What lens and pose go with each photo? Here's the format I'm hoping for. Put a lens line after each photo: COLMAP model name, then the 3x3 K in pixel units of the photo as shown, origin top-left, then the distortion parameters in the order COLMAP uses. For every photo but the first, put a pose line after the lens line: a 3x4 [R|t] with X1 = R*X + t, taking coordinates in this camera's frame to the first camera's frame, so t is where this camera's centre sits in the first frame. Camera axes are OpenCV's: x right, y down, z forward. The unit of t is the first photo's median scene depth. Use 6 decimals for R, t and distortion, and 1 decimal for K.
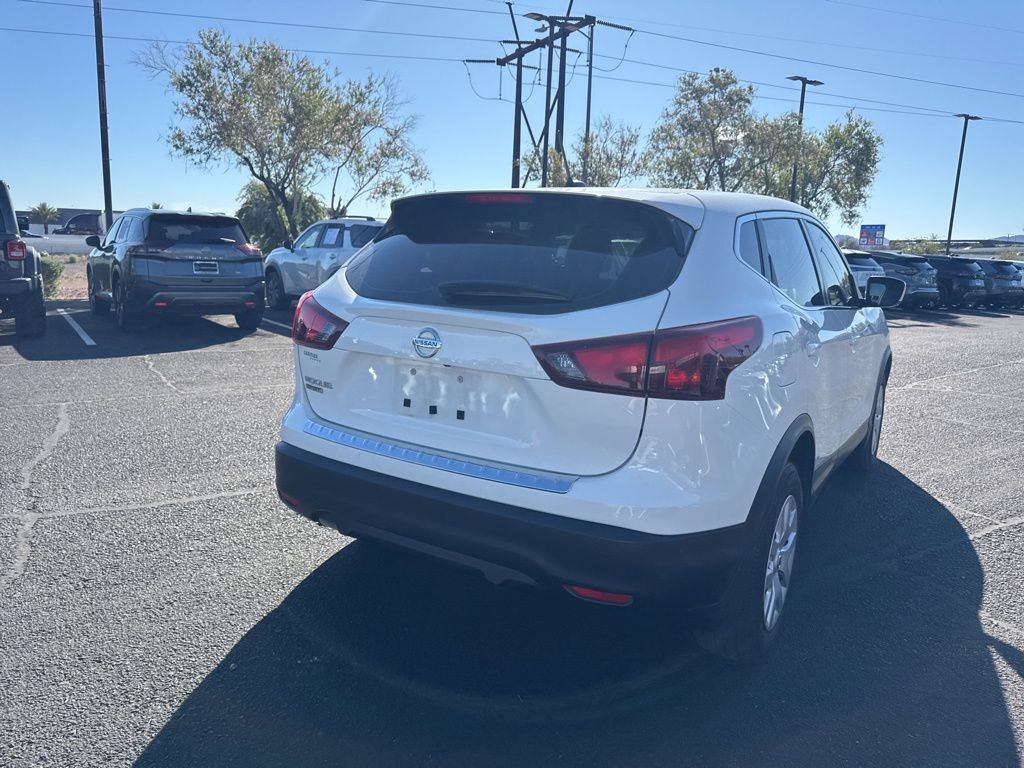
lens RADIAL K [[721.5, 0, 518.0], [0, 721.5, 376.4], [0, 0, 1]] dist [0.040240, -0.045004]
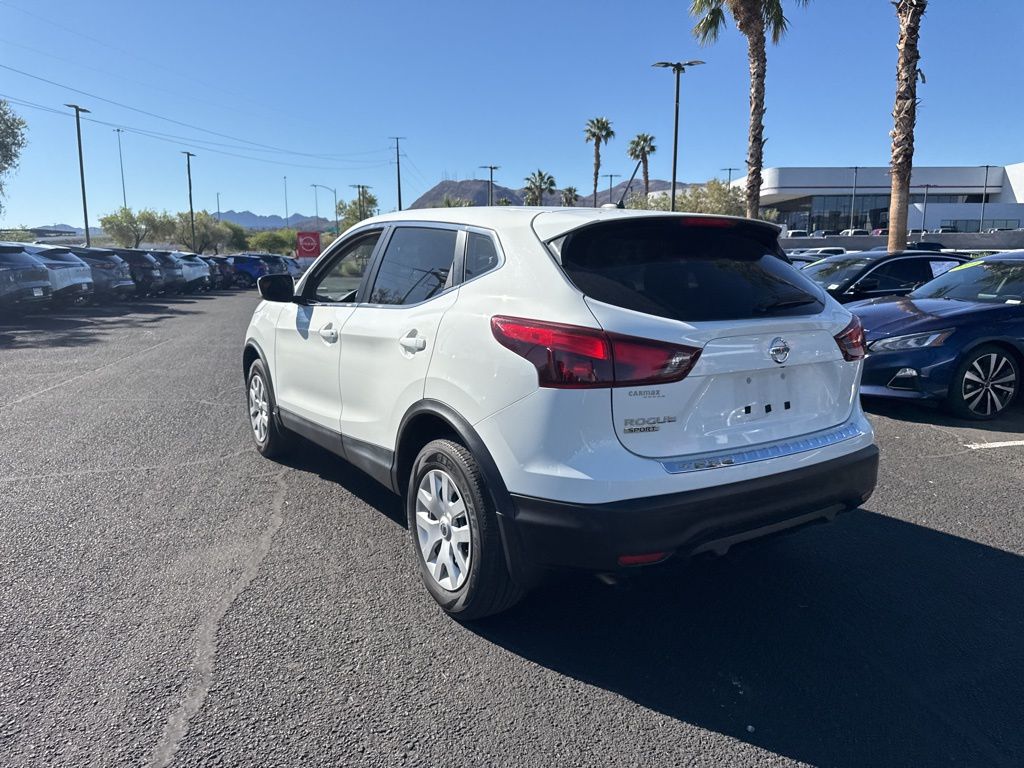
lens RADIAL K [[721.5, 0, 513.6], [0, 721.5, 382.3], [0, 0, 1]] dist [0.040240, -0.045004]
pose [[0.421988, -0.192330, 0.885966, -0.195593], [0.172942, 0.976370, 0.129583, -0.032087], [-0.889953, 0.098539, 0.445279, 0.126646]]
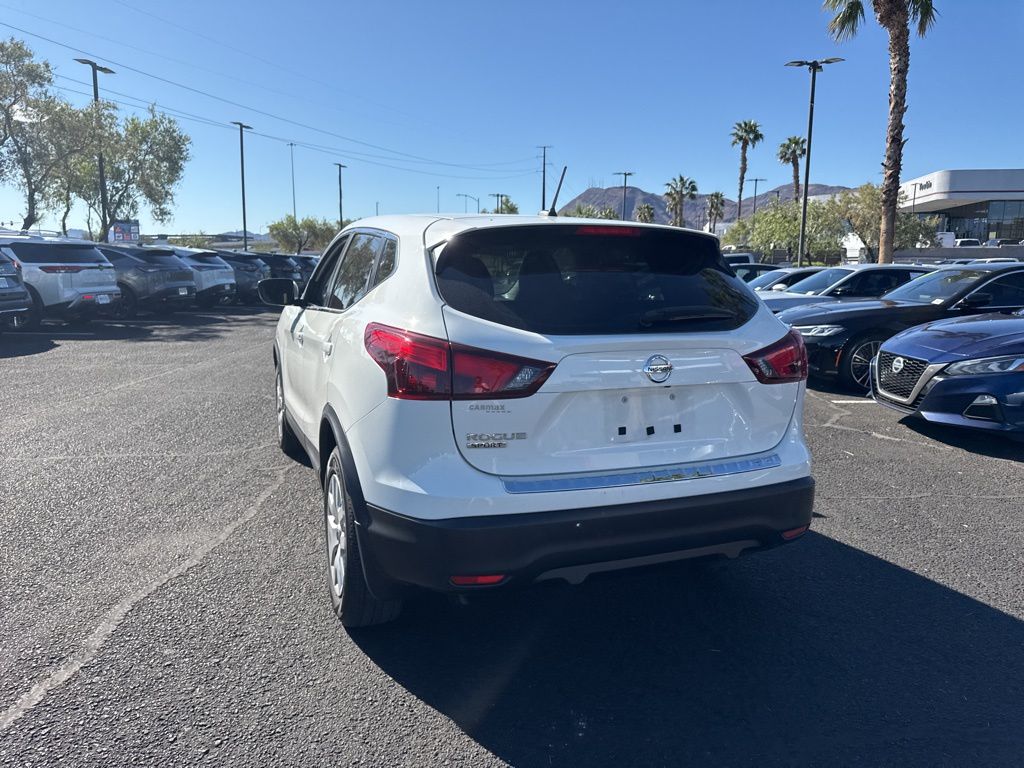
lens RADIAL K [[721.5, 0, 513.4], [0, 721.5, 380.6], [0, 0, 1]] dist [0.040240, -0.045004]
pose [[0.588977, -0.161049, 0.791940, -0.160677], [0.151159, 0.984602, 0.087810, -0.022638], [-0.793887, 0.067991, 0.604252, 0.076774]]
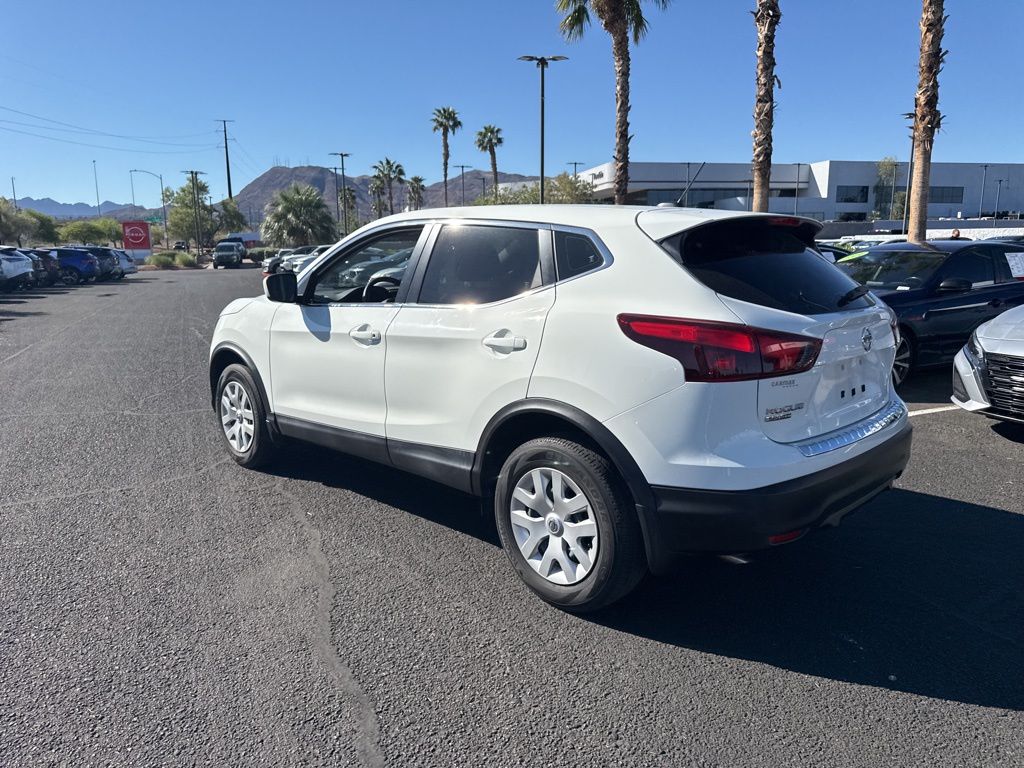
lens RADIAL K [[721.5, 0, 514.9], [0, 721.5, 387.7], [0, 0, 1]] dist [0.040240, -0.045004]
pose [[0.222065, -0.224390, 0.948860, -0.218805], [0.182522, 0.965522, 0.185614, -0.045917], [-0.957796, 0.131970, 0.255365, 0.186653]]
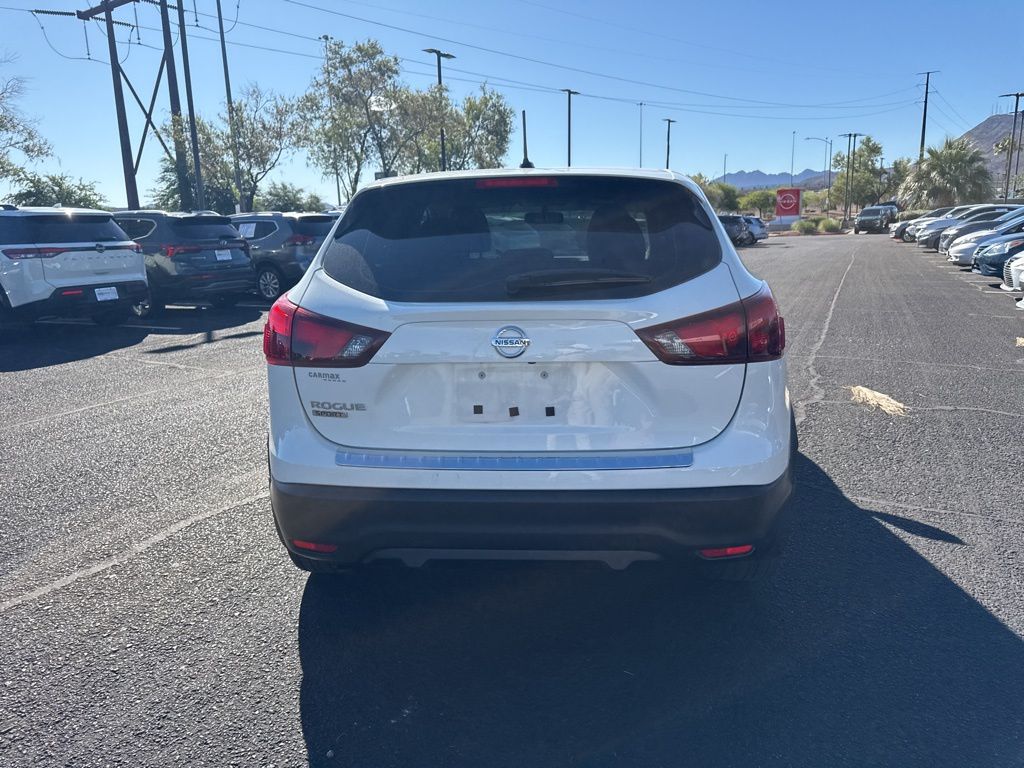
lens RADIAL K [[721.5, 0, 516.0], [0, 721.5, 377.7], [0, 0, 1]] dist [0.040240, -0.045004]
pose [[0.882969, -0.157753, 0.442132, -0.078809], [0.140186, 0.987477, 0.072371, -0.009796], [-0.448011, -0.001920, 0.894026, 0.023648]]
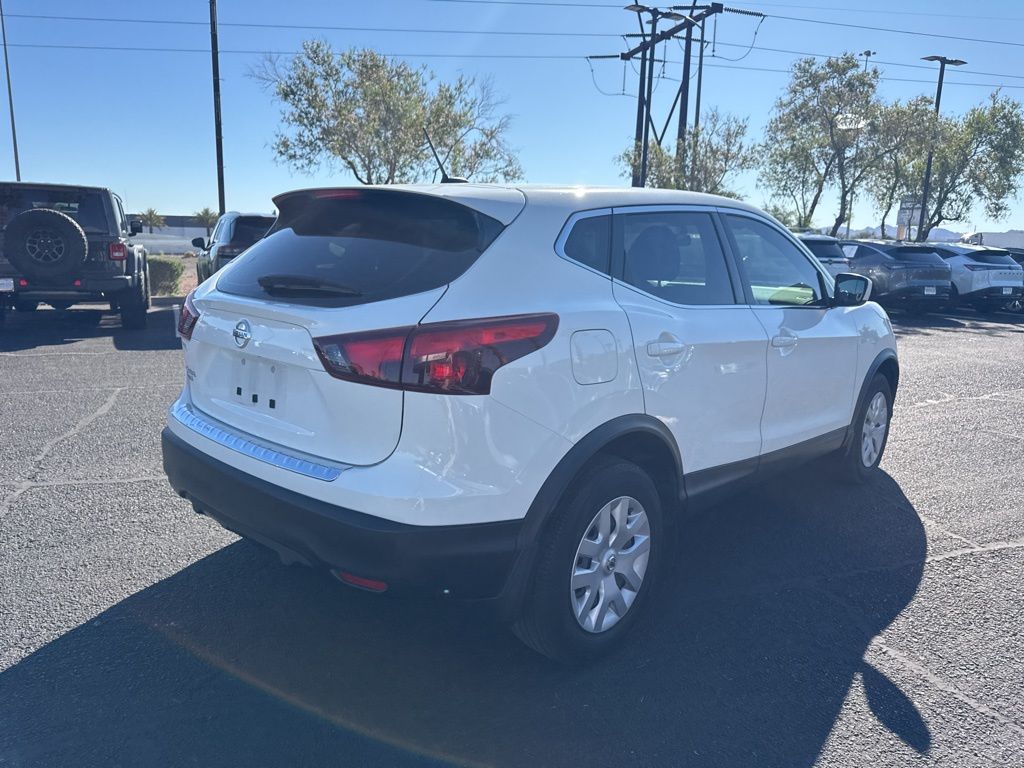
lens RADIAL K [[721.5, 0, 518.8], [0, 721.5, 390.1], [0, 0, 1]] dist [0.040240, -0.045004]
pose [[0.984815, 0.028233, -0.171297, 0.066452], [-0.024944, 0.999462, 0.021318, 0.000394], [0.171807, -0.016721, 0.984989, 0.003613]]
